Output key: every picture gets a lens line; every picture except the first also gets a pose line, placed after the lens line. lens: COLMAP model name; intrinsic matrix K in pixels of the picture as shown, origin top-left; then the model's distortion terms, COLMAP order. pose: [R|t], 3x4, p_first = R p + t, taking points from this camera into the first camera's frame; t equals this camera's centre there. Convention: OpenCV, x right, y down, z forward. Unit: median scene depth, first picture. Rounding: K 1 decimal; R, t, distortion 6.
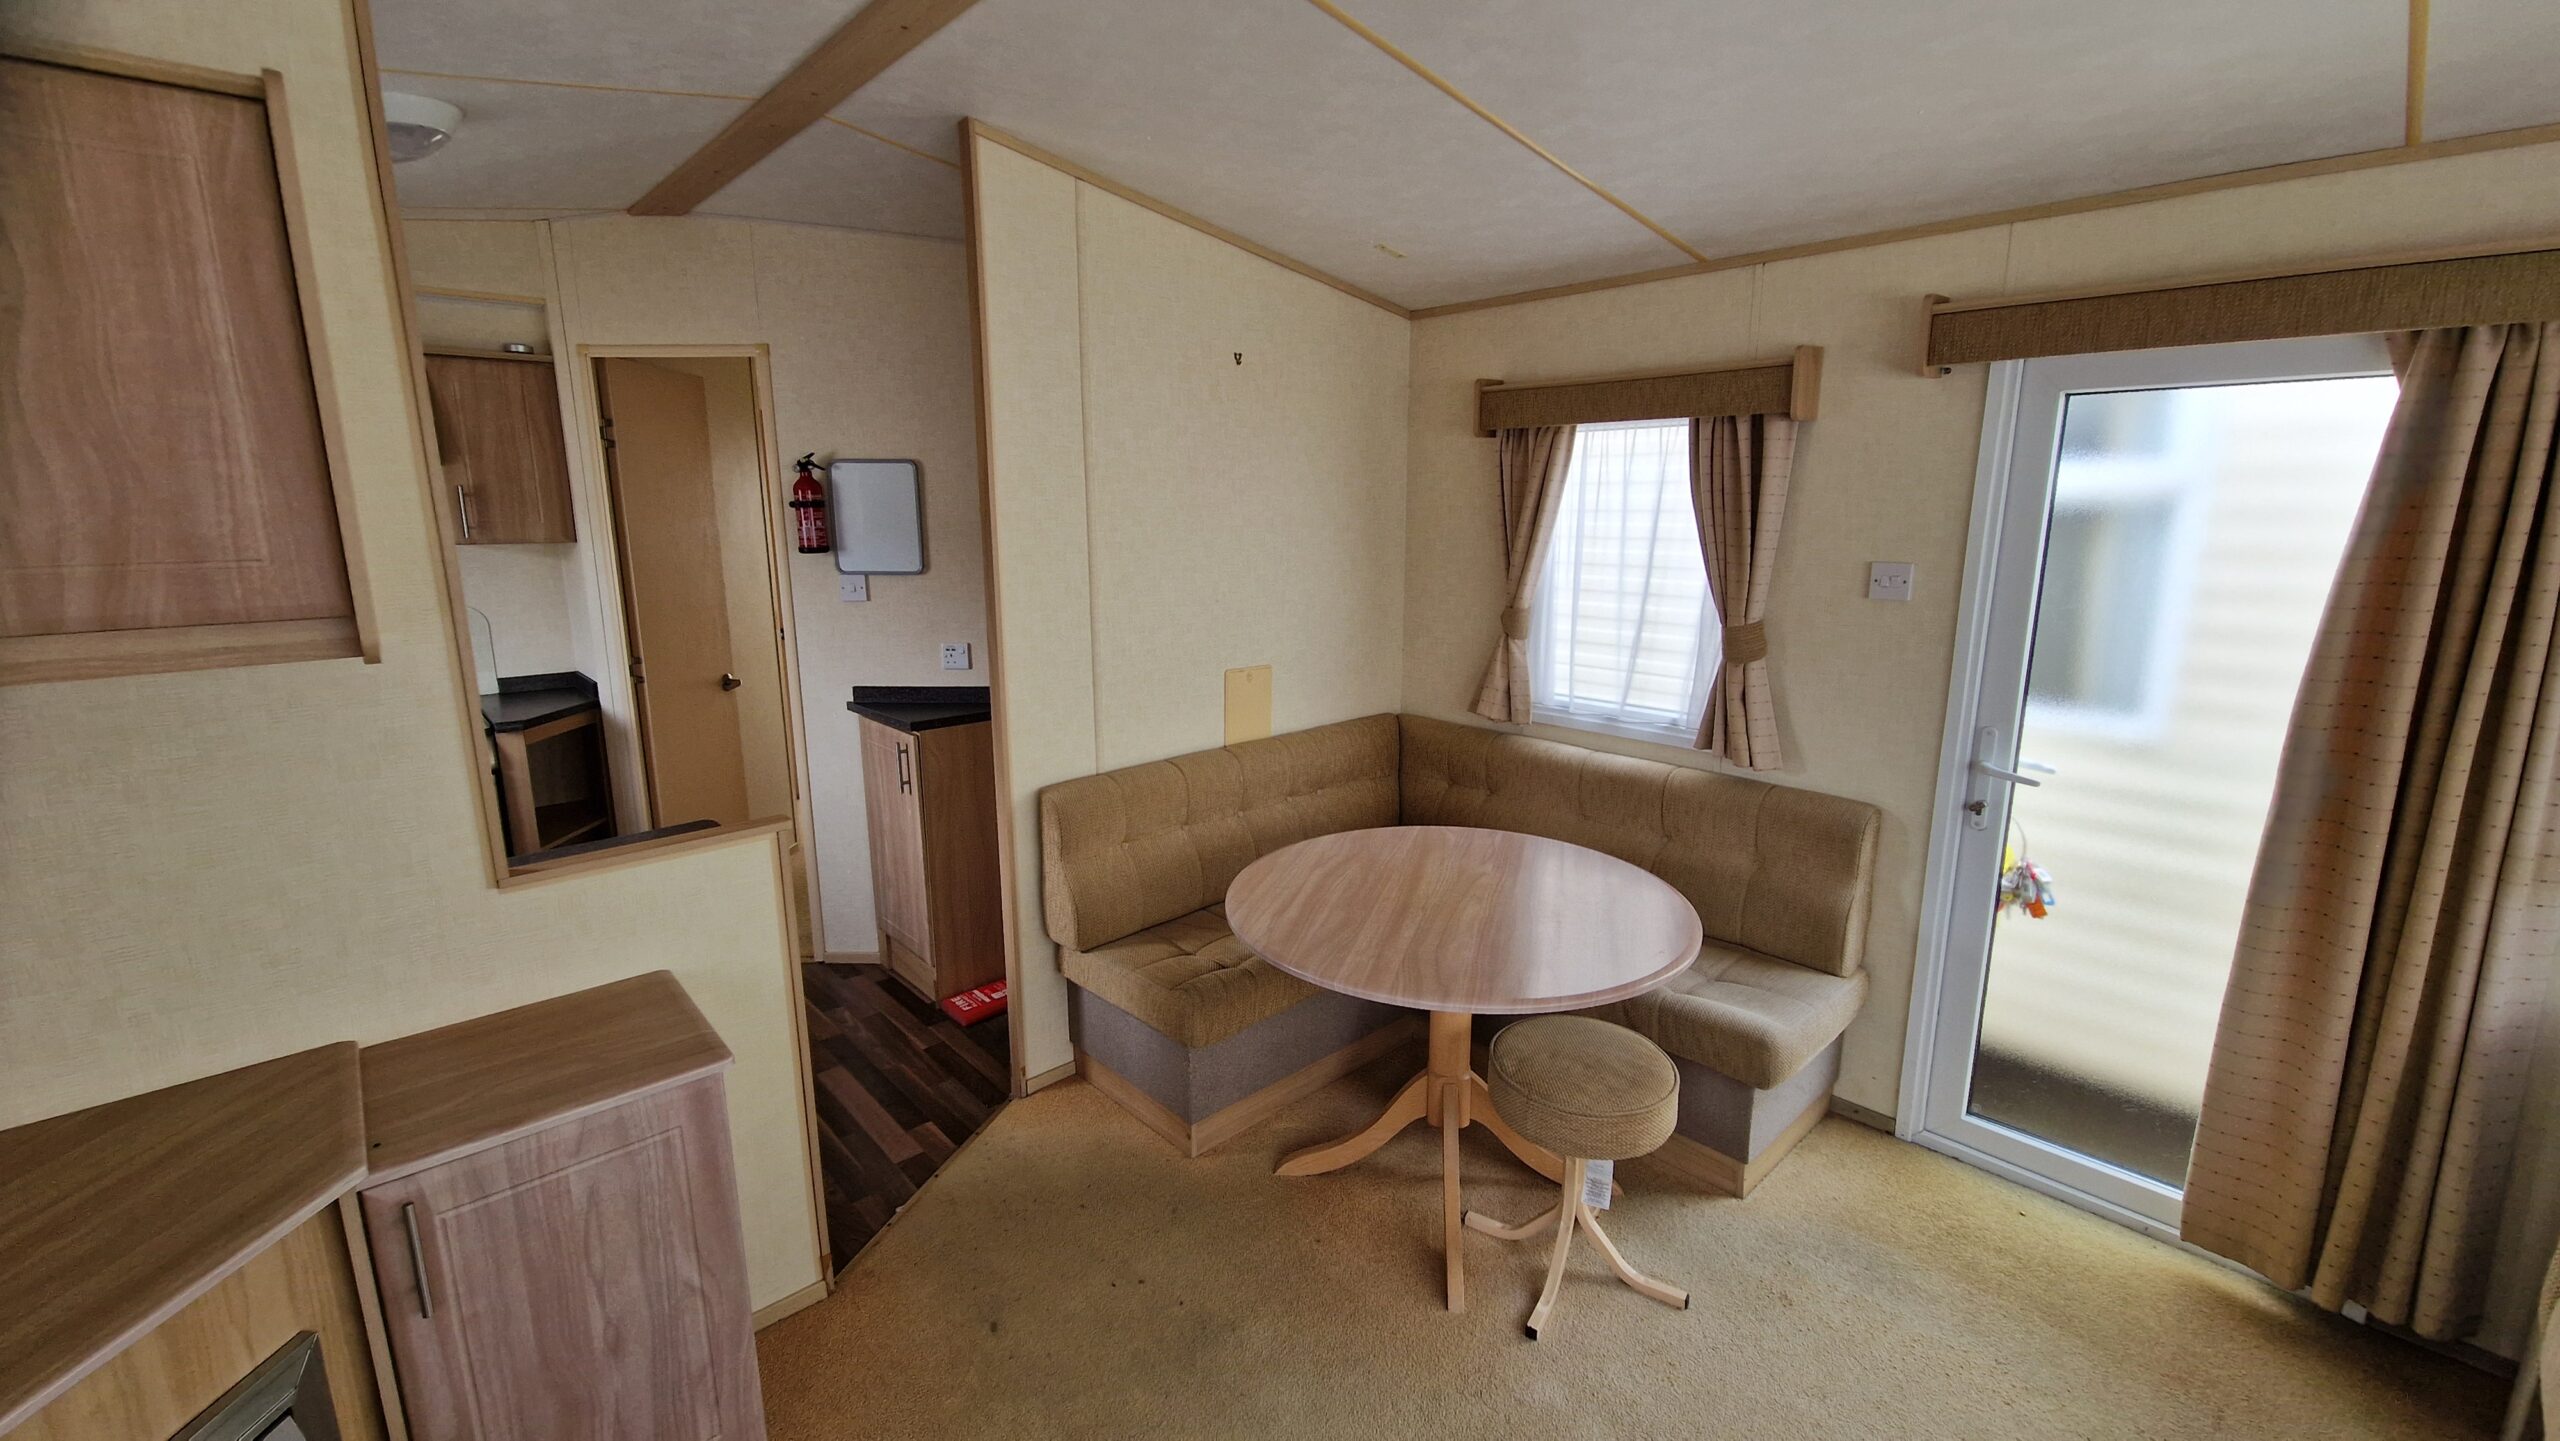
lens RADIAL K [[1037.3, 0, 1287.1], [0, 1037.3, 710.6], [0, 0, 1]] dist [-0.000283, -0.000880]
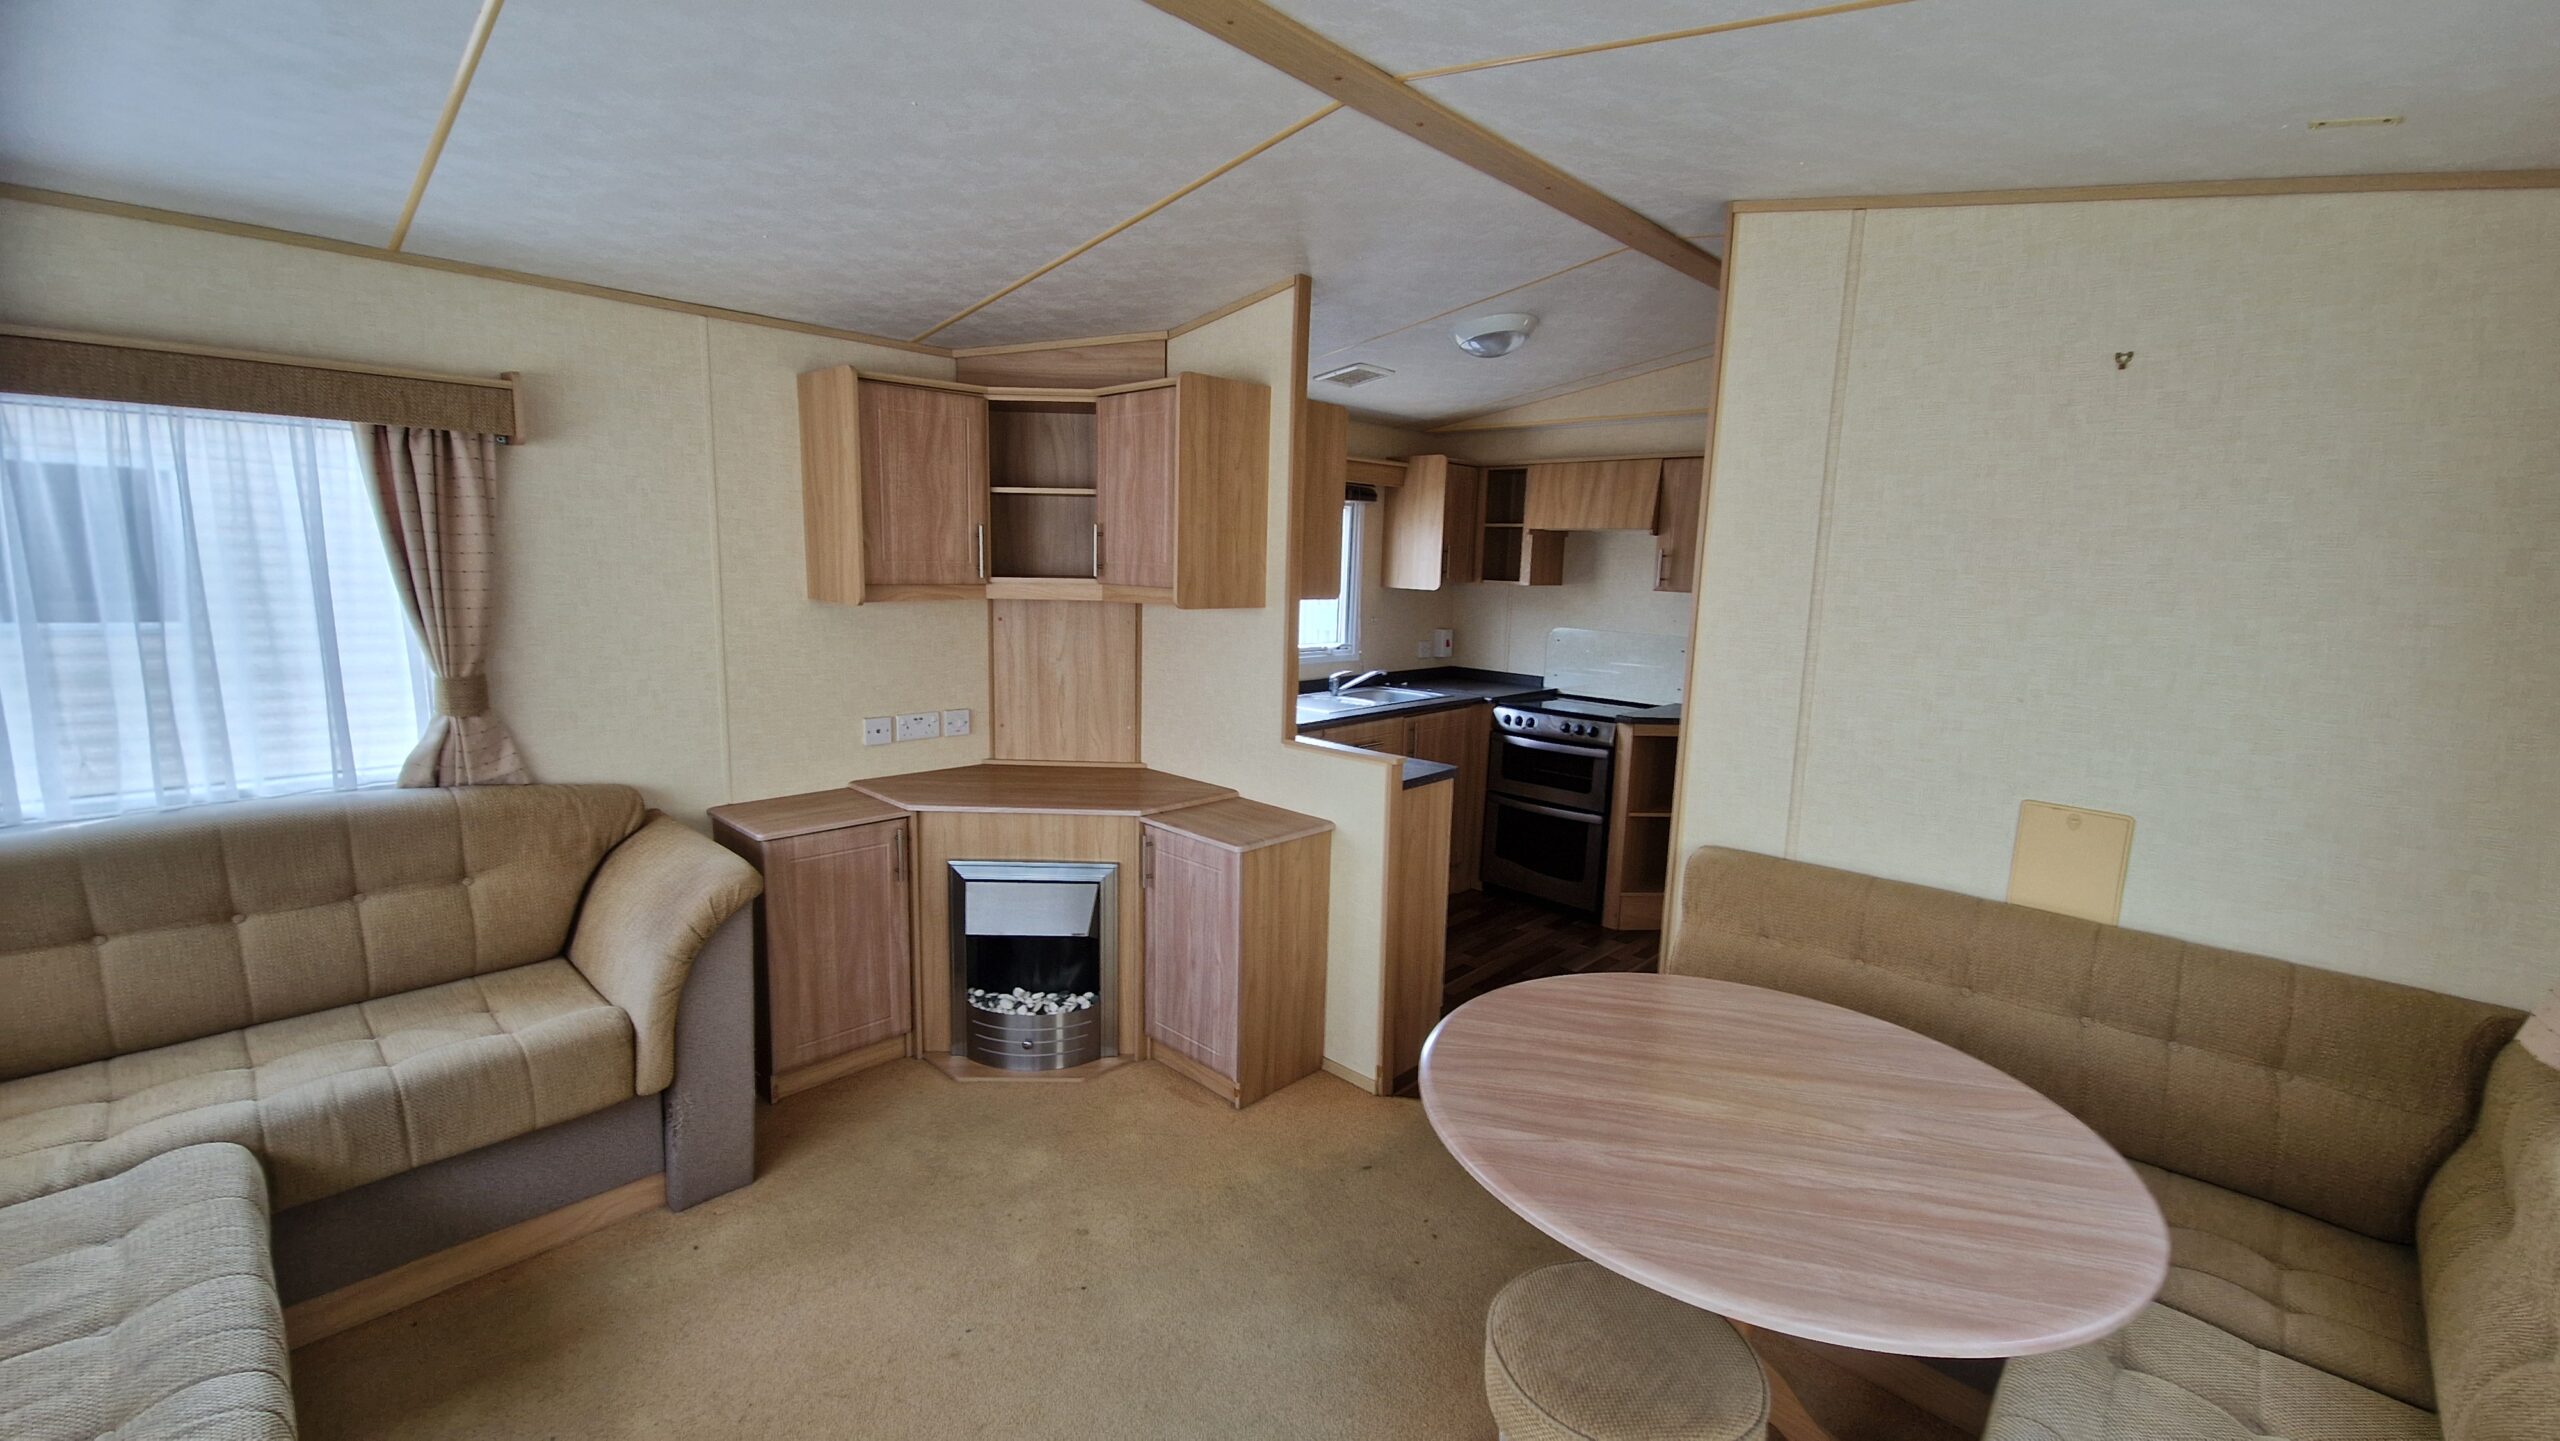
lens RADIAL K [[1037.3, 0, 1283.0], [0, 1037.3, 716.4], [0, 0, 1]] dist [-0.000283, -0.000880]
pose [[0.056702, 0.153922, -0.986455, 0.735889], [-0.229618, 0.963569, 0.137152, -0.090782], [0.971628, 0.218731, 0.089980, 0.521482]]
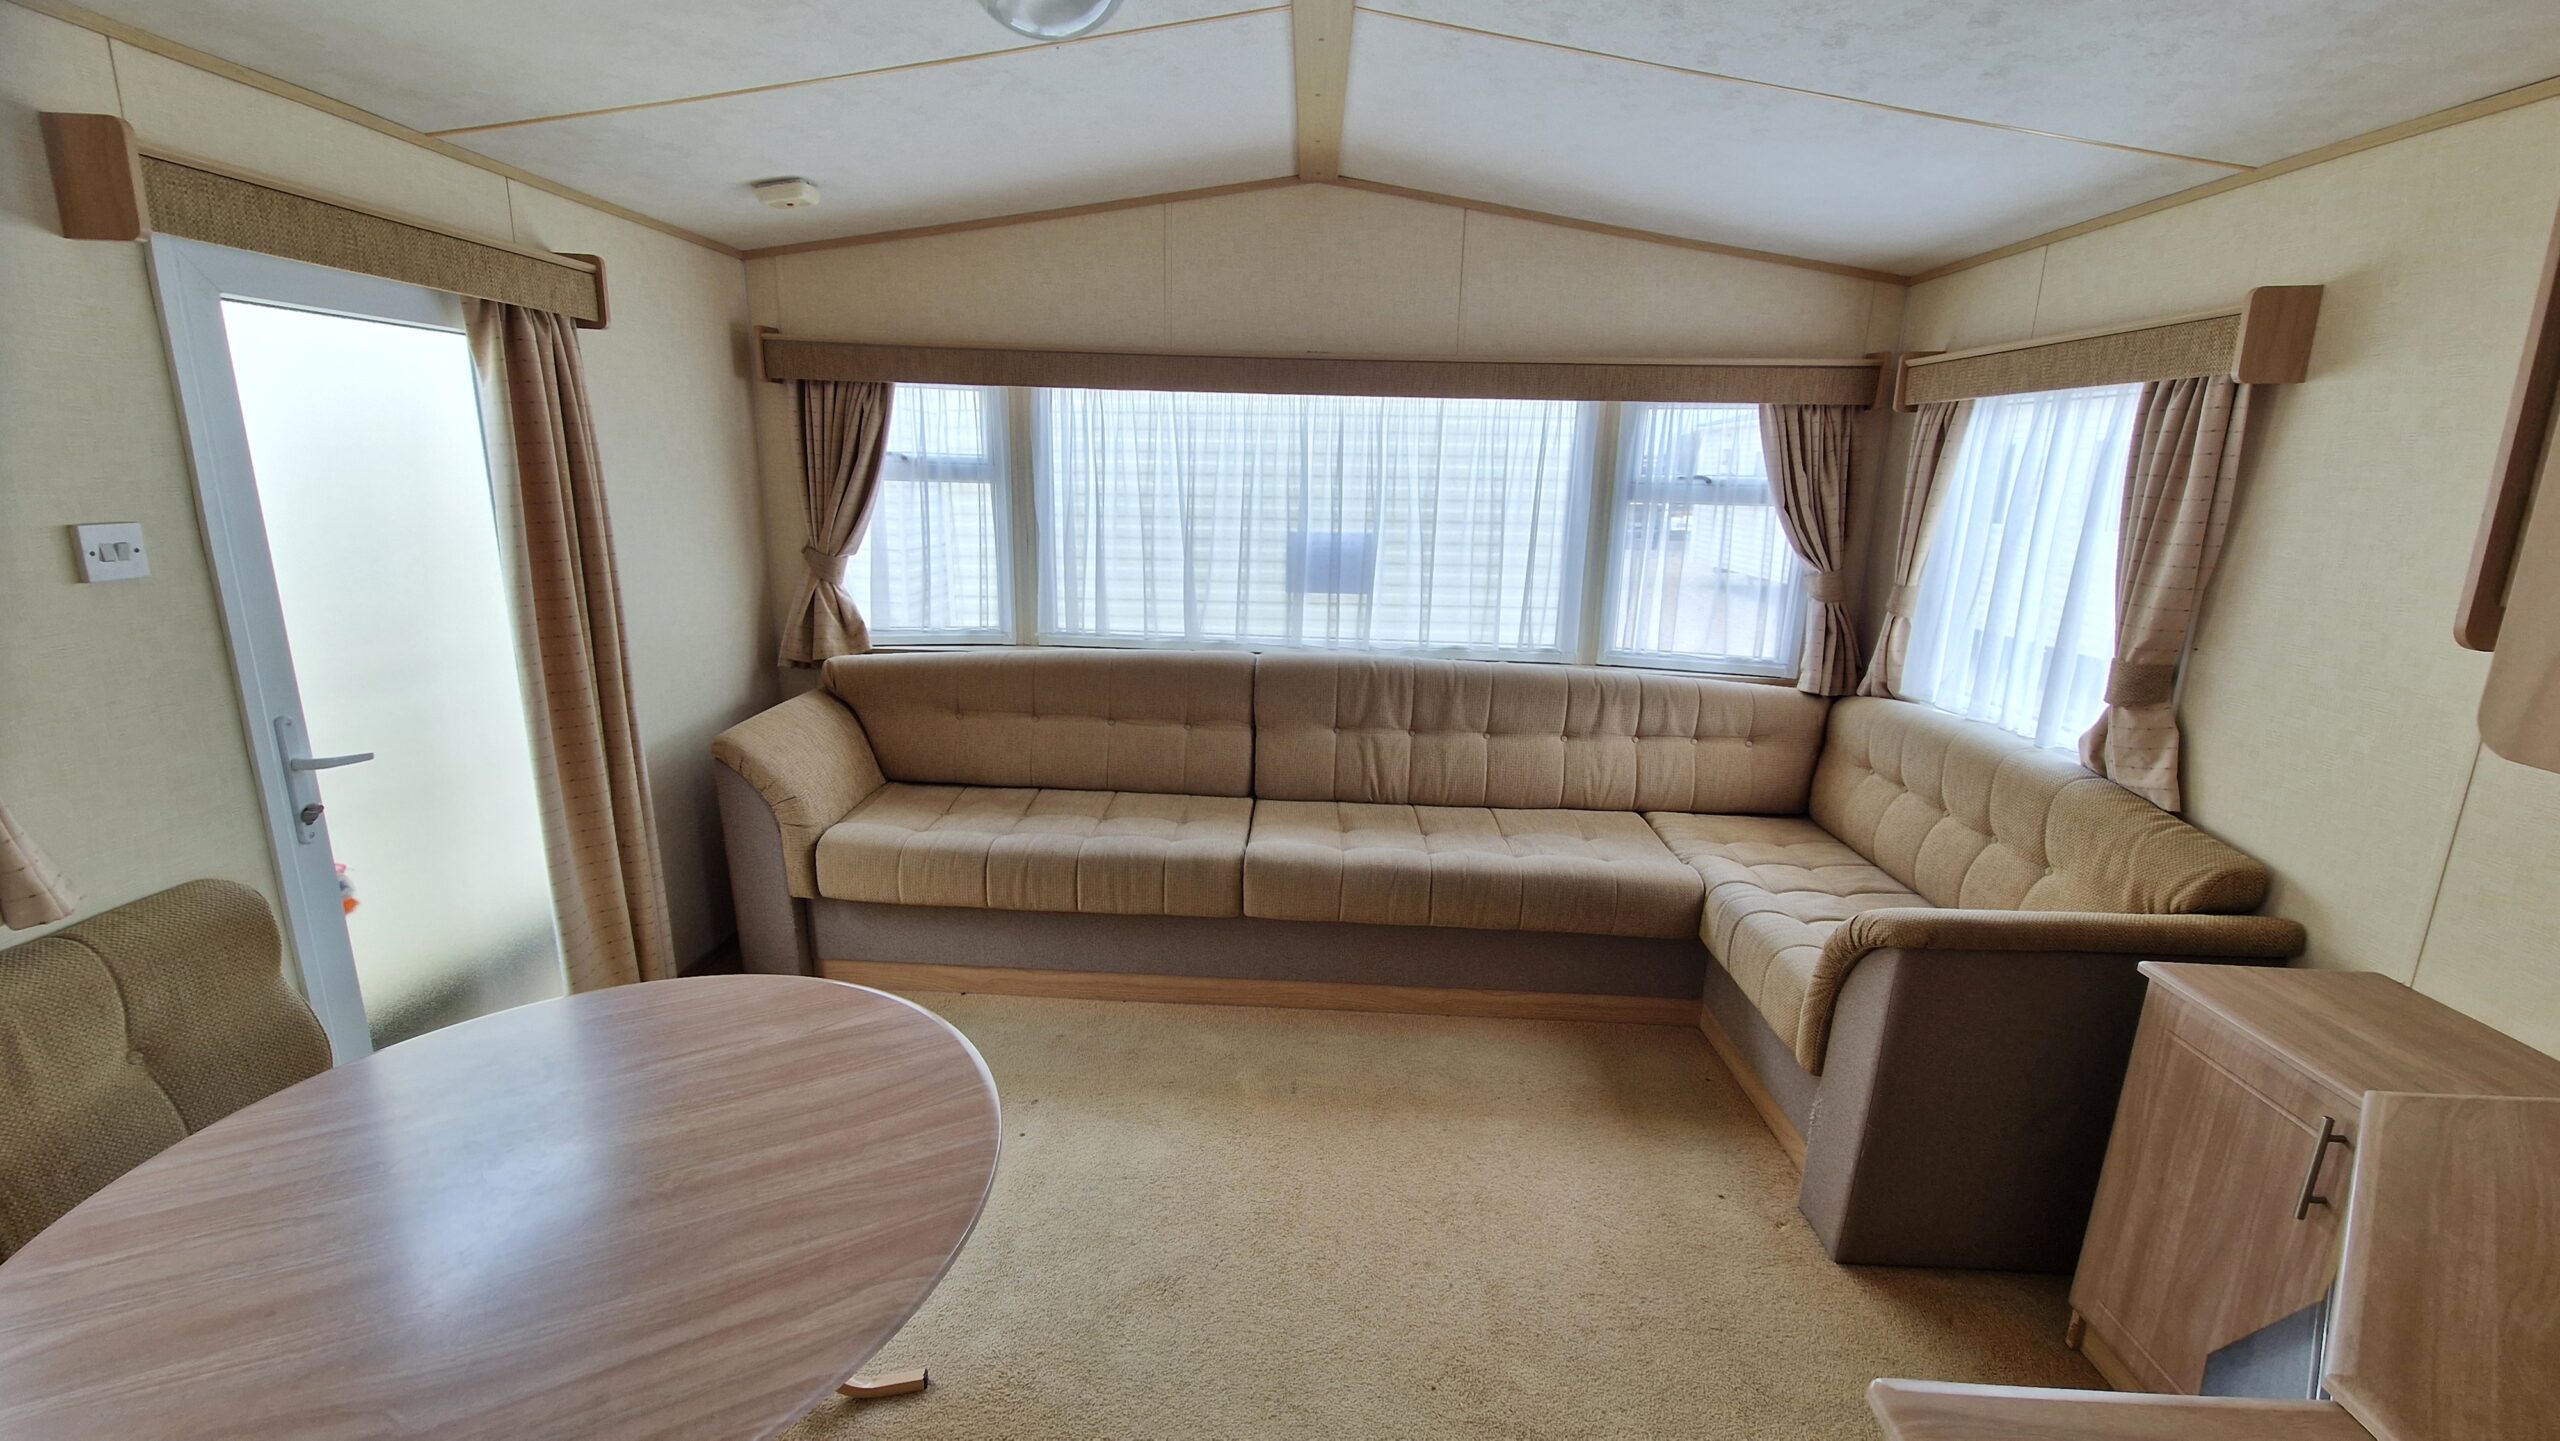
lens RADIAL K [[1037.3, 0, 1274.0], [0, 1037.3, 721.1], [0, 0, 1]] dist [-0.000283, -0.000880]
pose [[-0.698701, -0.188988, 0.690000, -0.385102], [0.119583, 0.920056, 0.373090, -0.177754], [-0.705349, 0.343191, -0.620244, 0.904645]]
